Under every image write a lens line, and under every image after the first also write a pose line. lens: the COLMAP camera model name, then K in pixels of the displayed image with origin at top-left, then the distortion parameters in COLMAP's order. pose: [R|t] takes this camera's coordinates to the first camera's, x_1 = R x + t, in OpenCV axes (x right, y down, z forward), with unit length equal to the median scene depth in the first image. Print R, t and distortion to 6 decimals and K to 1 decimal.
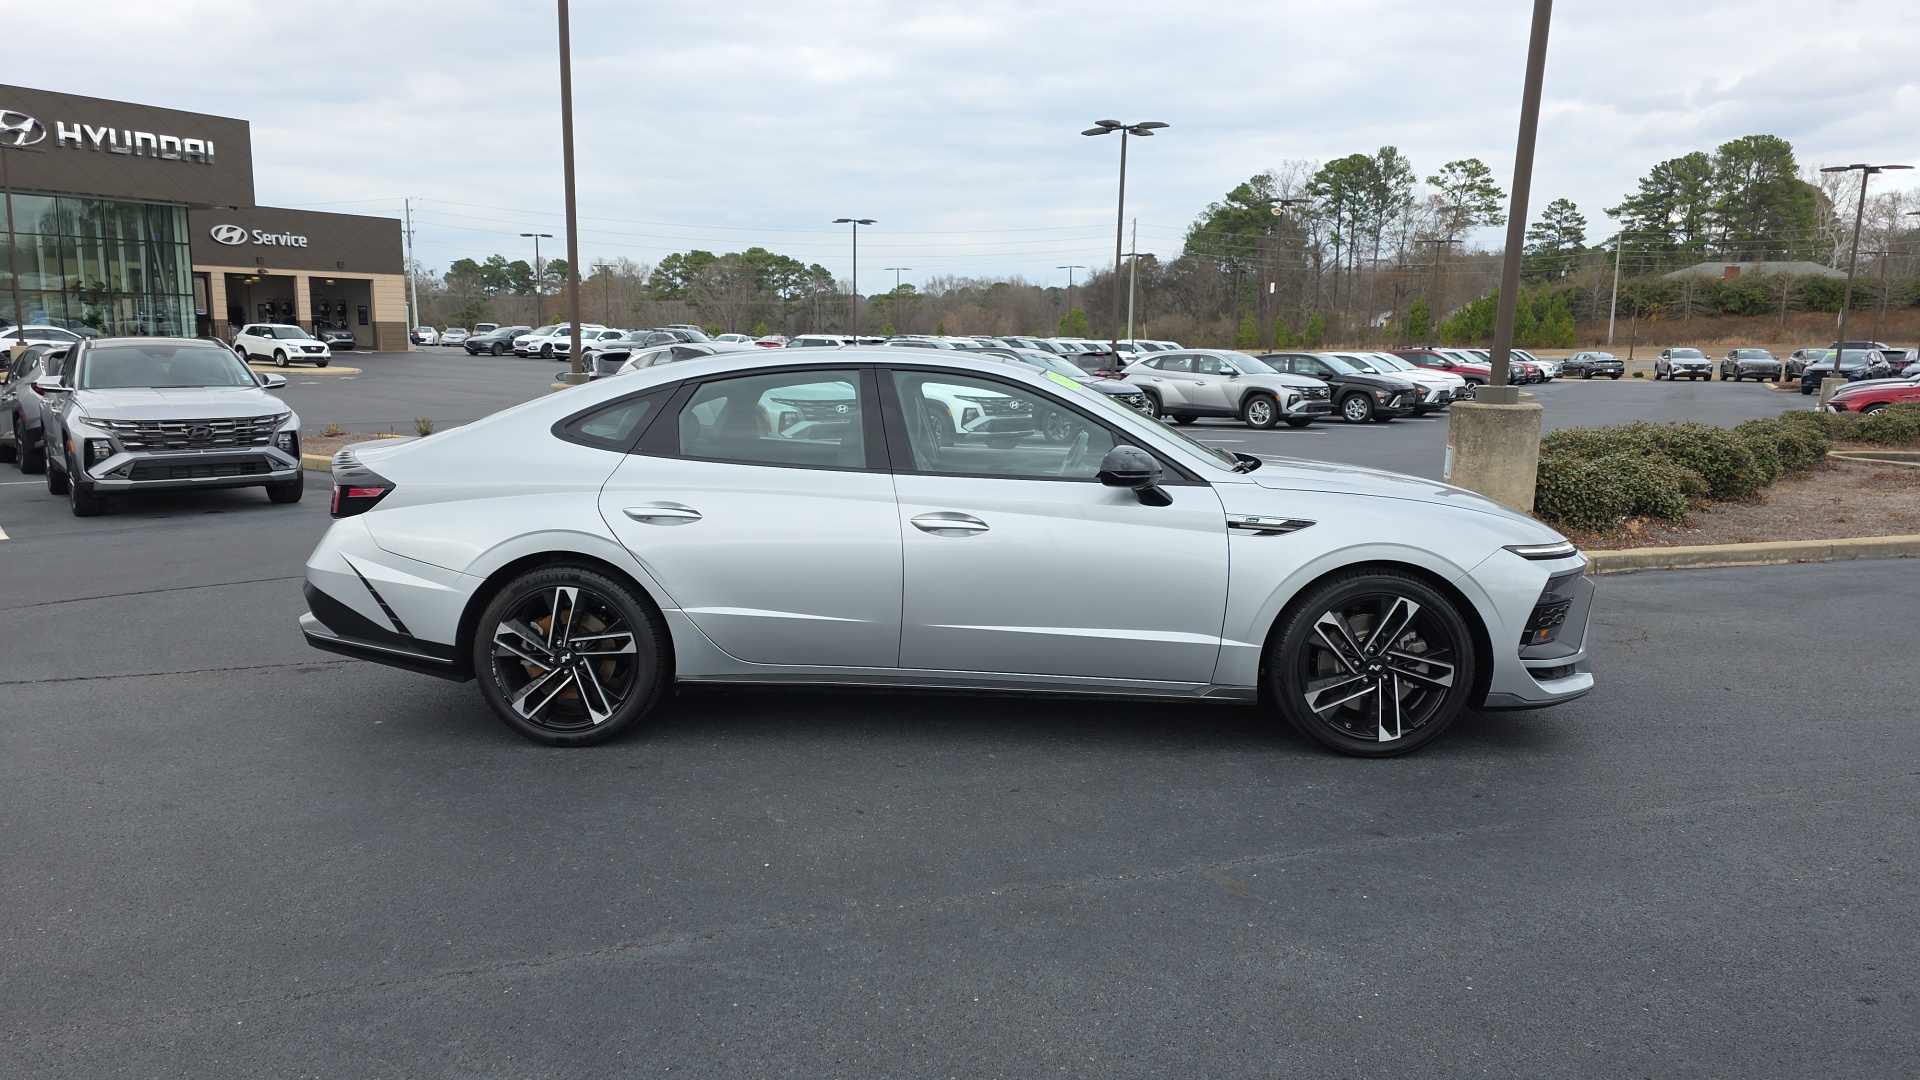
lens RADIAL K [[1333.3, 0, 942.8], [0, 1333.3, 494.5], [0, 0, 1]] dist [0.001441, -0.022791]
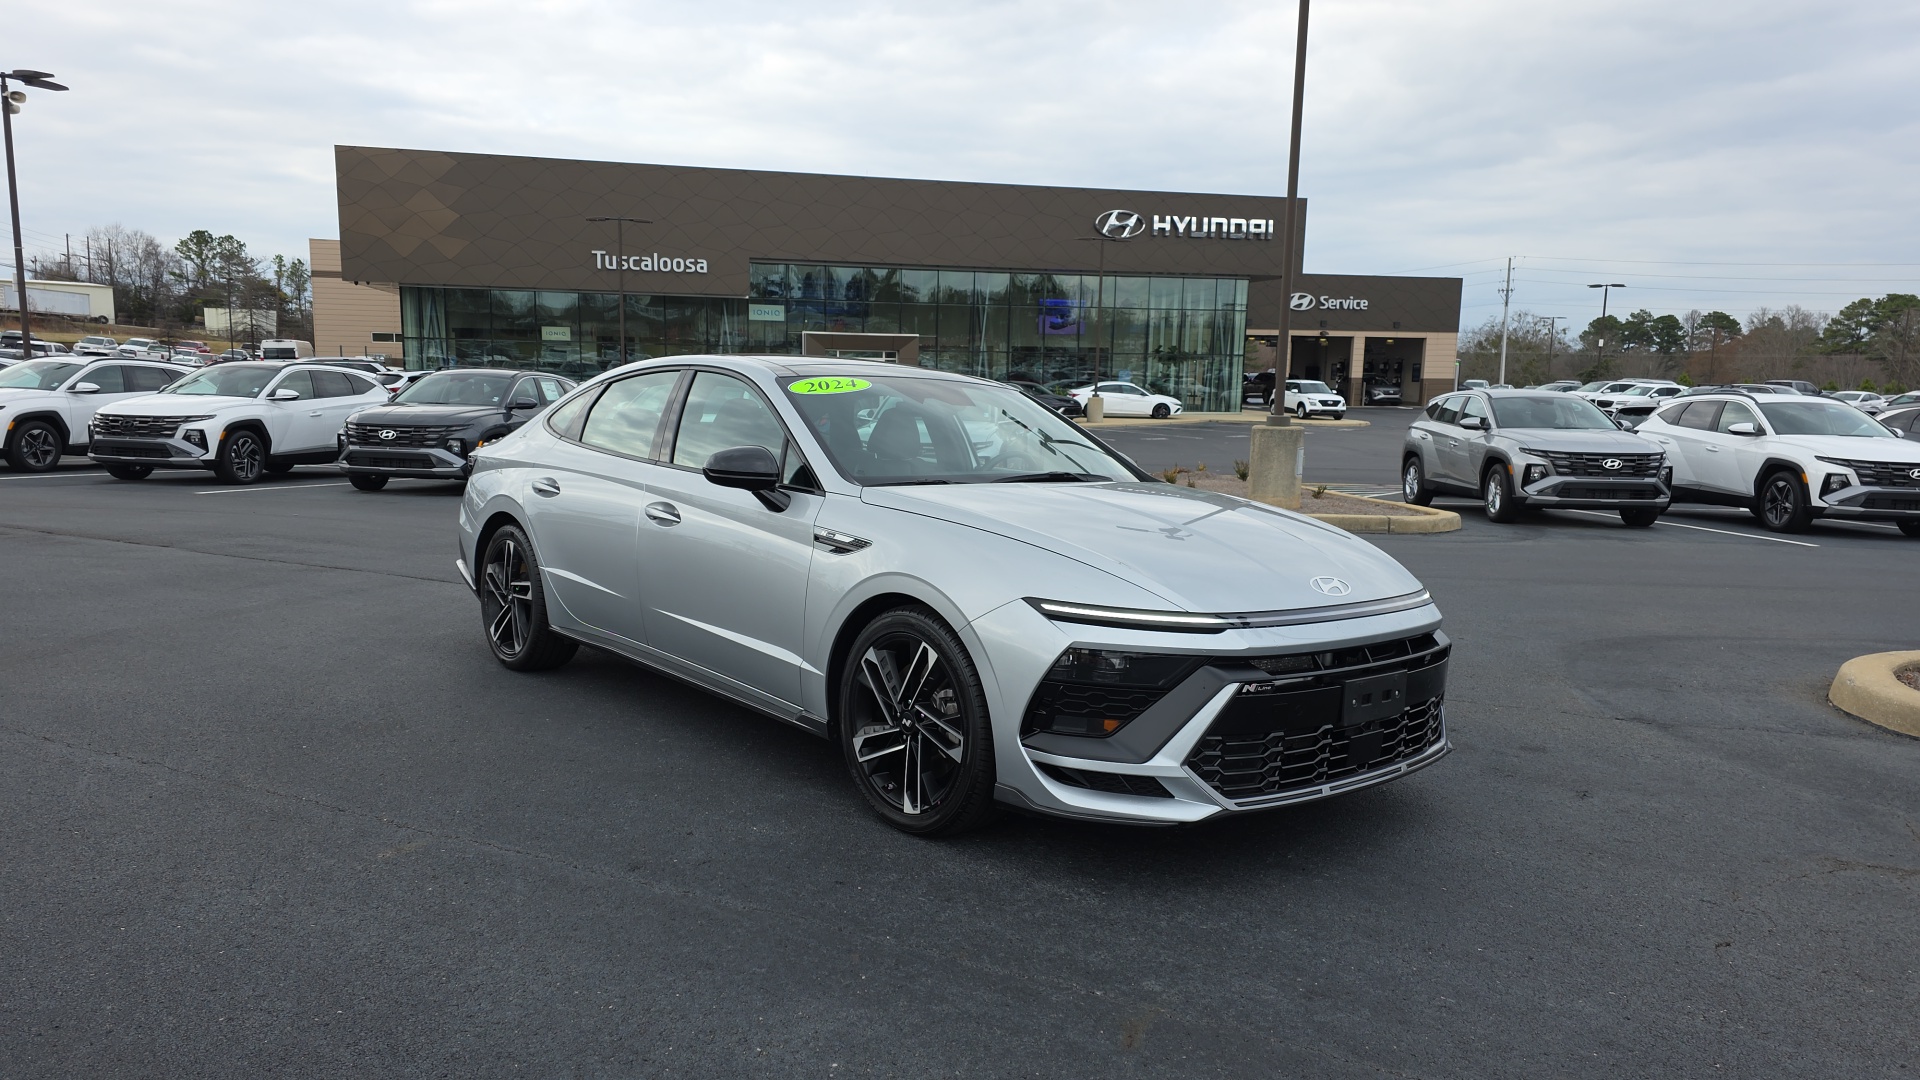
lens RADIAL K [[1292.0, 0, 954.8], [0, 1292.0, 553.3], [0, 0, 1]] dist [0.064609, -0.065497]
pose [[0.664023, 0.094647, -0.741698, 0.135539], [-0.095008, 0.994596, 0.041861, -0.001907], [0.741652, 0.042671, 0.669427, 0.068004]]
